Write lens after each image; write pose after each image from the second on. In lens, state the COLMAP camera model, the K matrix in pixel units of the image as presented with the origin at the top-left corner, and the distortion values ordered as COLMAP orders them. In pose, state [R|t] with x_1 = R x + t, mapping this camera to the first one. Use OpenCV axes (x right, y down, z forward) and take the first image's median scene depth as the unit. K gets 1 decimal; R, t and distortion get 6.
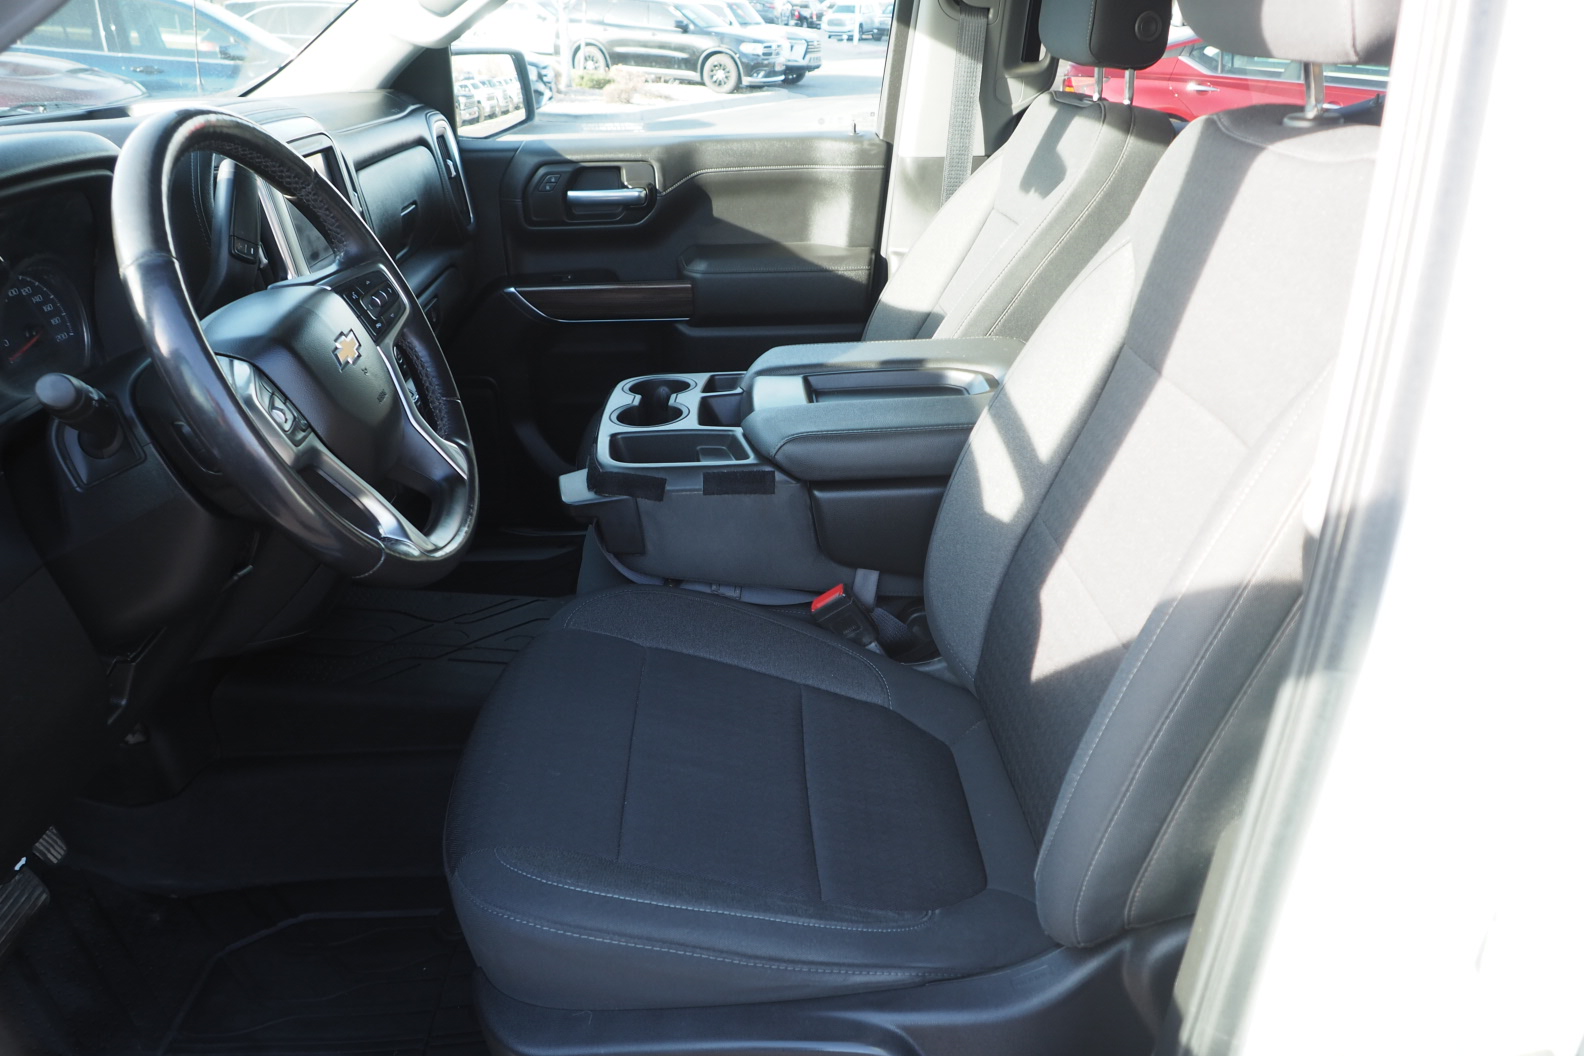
lens RADIAL K [[1119.0, 0, 785.0], [0, 1119.0, 549.8], [0, 0, 1]] dist [-0.023672, 0.002070]
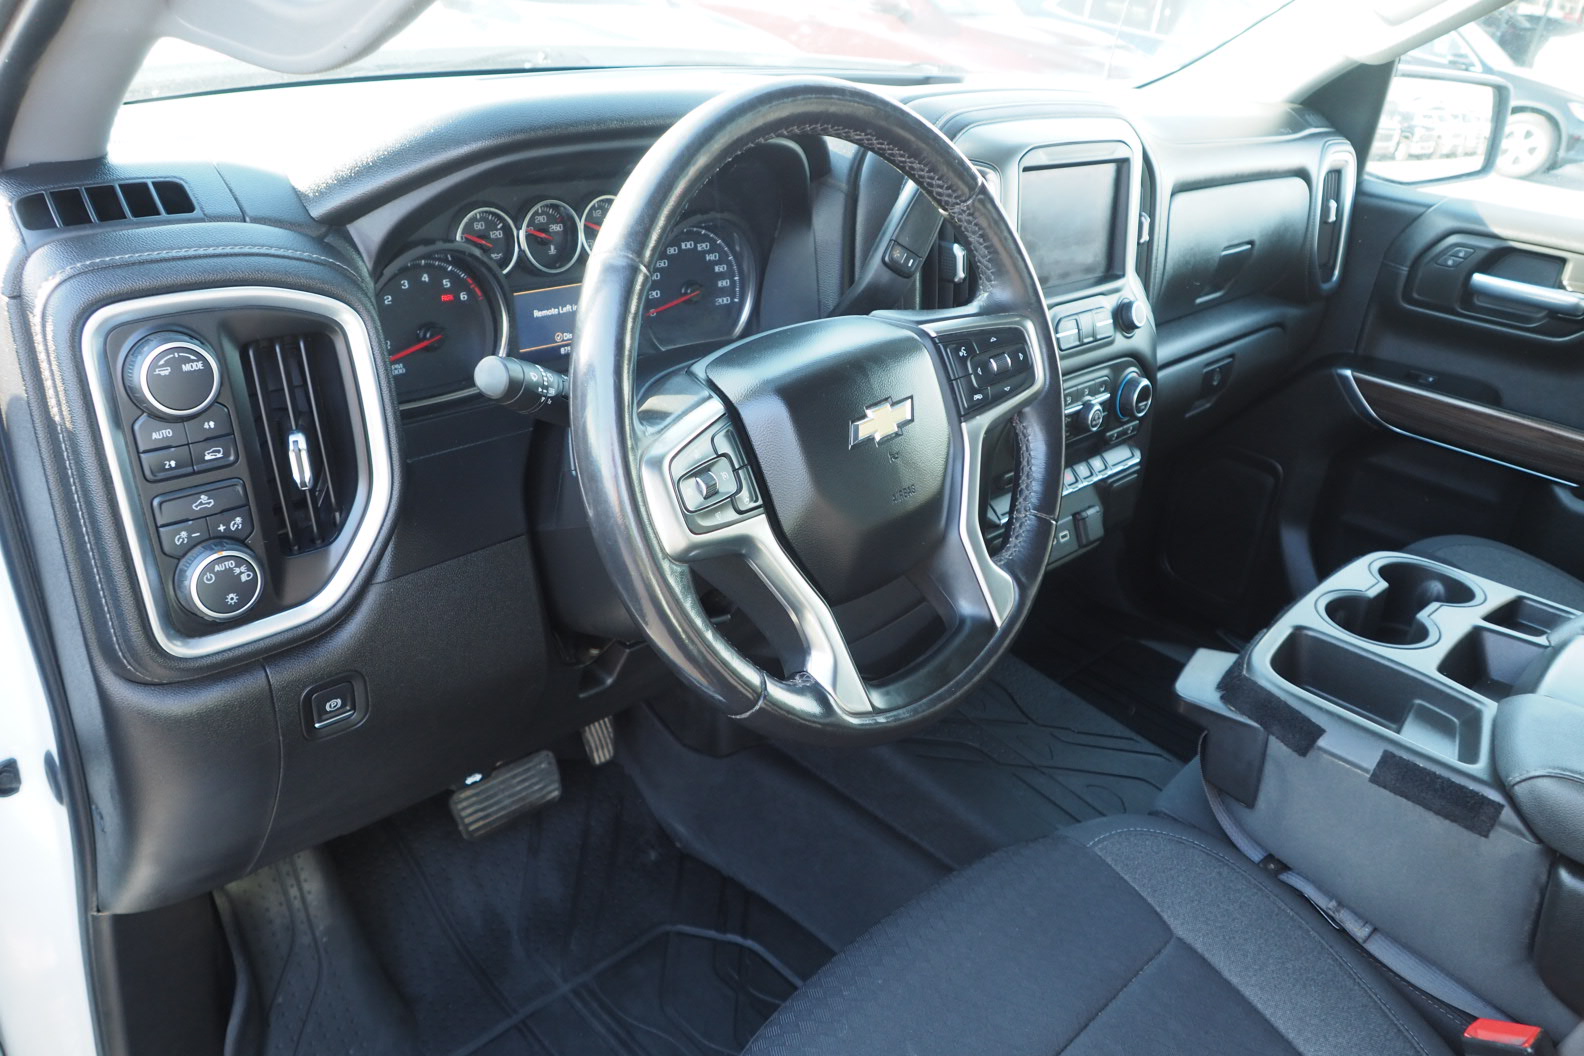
lens RADIAL K [[1119.0, 0, 785.0], [0, 1119.0, 549.8], [0, 0, 1]] dist [-0.023672, 0.002070]
pose [[0.674477, 0.391040, -0.626233, 0.044449], [-0.391573, 0.908556, 0.145591, -0.118896], [0.625900, 0.147019, 0.765921, 0.251826]]
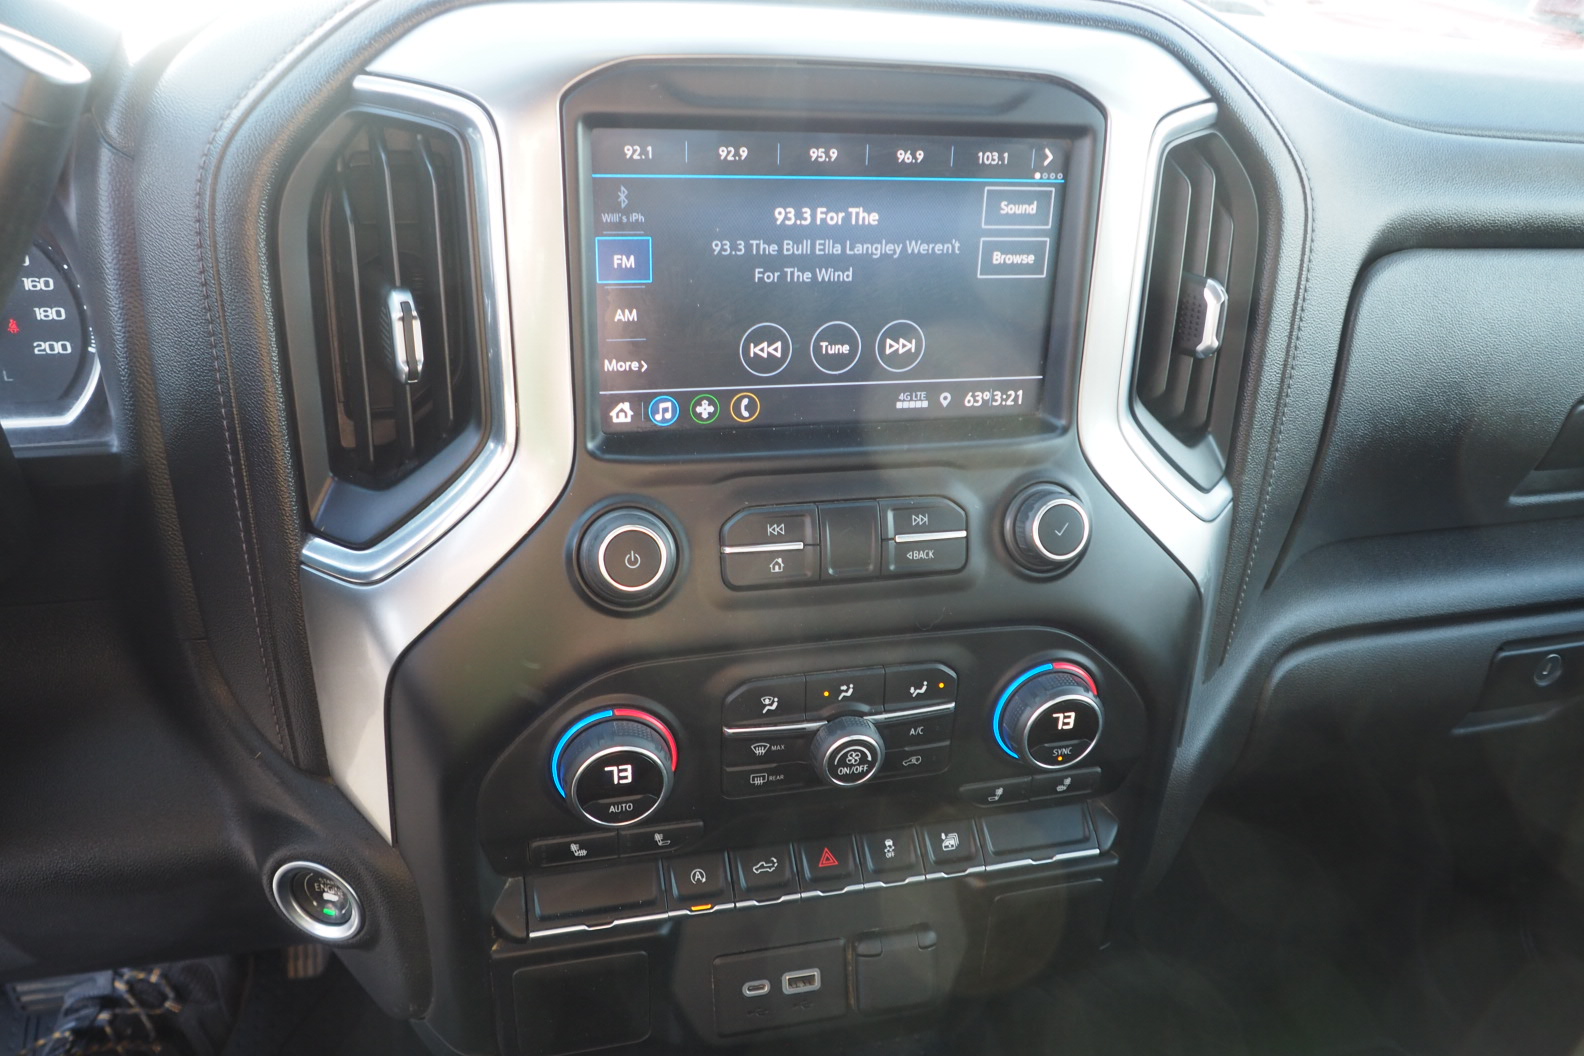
lens RADIAL K [[1133.0, 0, 792.0], [0, 1133.0, 528.0], [0, 0, 1]] dist [-0.049623, 0.001036]
pose [[0.196325, 0.506392, -0.839657, -0.111138], [-0.481732, 0.795664, 0.367223, -0.343929], [0.854044, 0.332394, 0.400154, 0.827688]]
